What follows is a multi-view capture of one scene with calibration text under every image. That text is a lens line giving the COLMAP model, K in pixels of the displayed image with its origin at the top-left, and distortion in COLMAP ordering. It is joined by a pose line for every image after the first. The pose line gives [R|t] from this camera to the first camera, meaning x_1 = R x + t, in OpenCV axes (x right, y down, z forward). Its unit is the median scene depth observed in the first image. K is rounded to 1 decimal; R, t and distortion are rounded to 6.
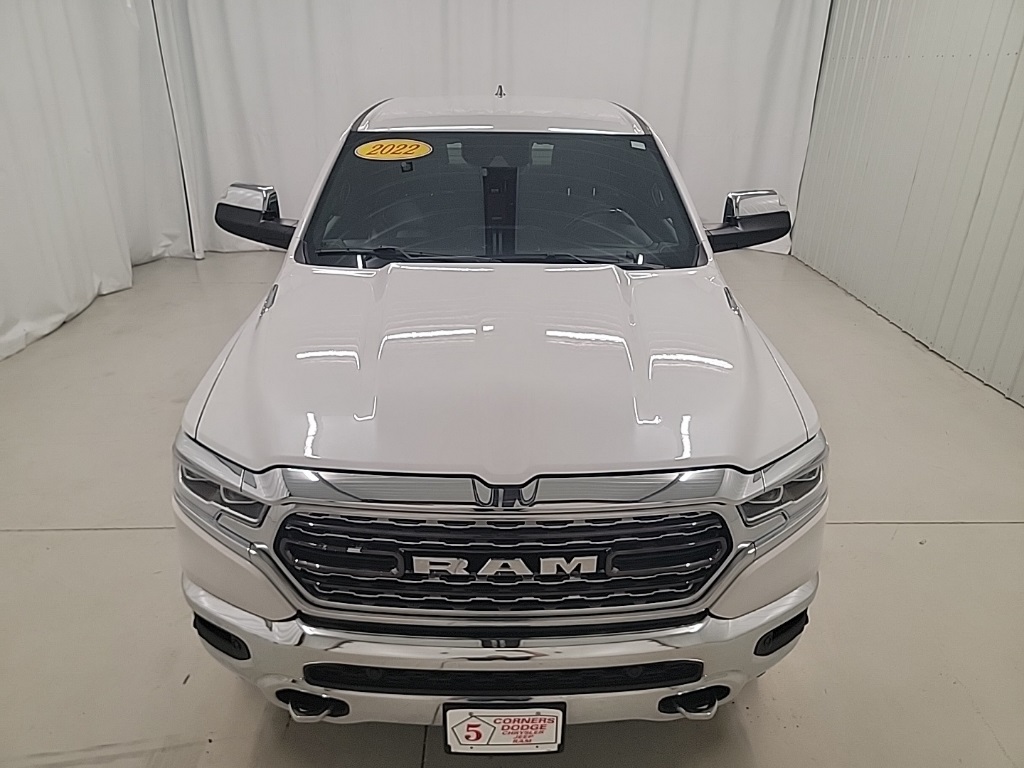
lens RADIAL K [[703.6, 0, 511.5], [0, 703.6, 376.2], [0, 0, 1]] dist [0.052838, -0.045902]
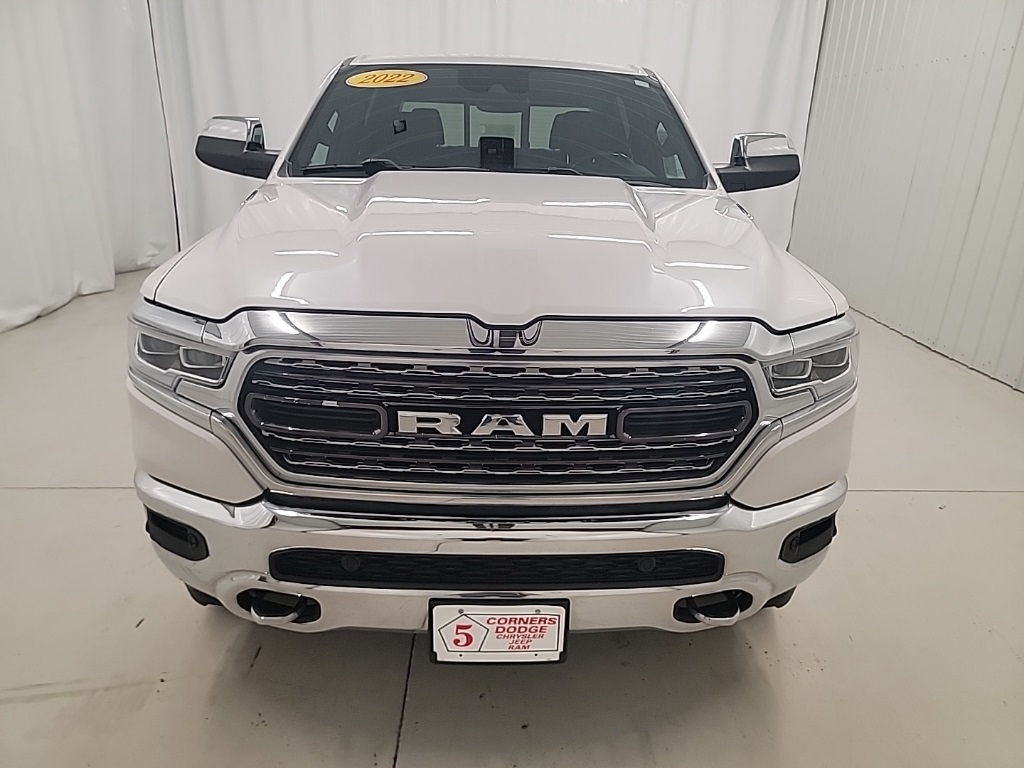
lens RADIAL K [[703.6, 0, 518.4], [0, 703.6, 388.9], [0, 0, 1]] dist [0.052838, -0.045902]
pose [[0.999701, 0.011983, 0.021292, -0.007439], [-0.010578, 0.997837, -0.064875, 0.238074], [-0.022024, 0.064630, 0.997666, 0.104849]]
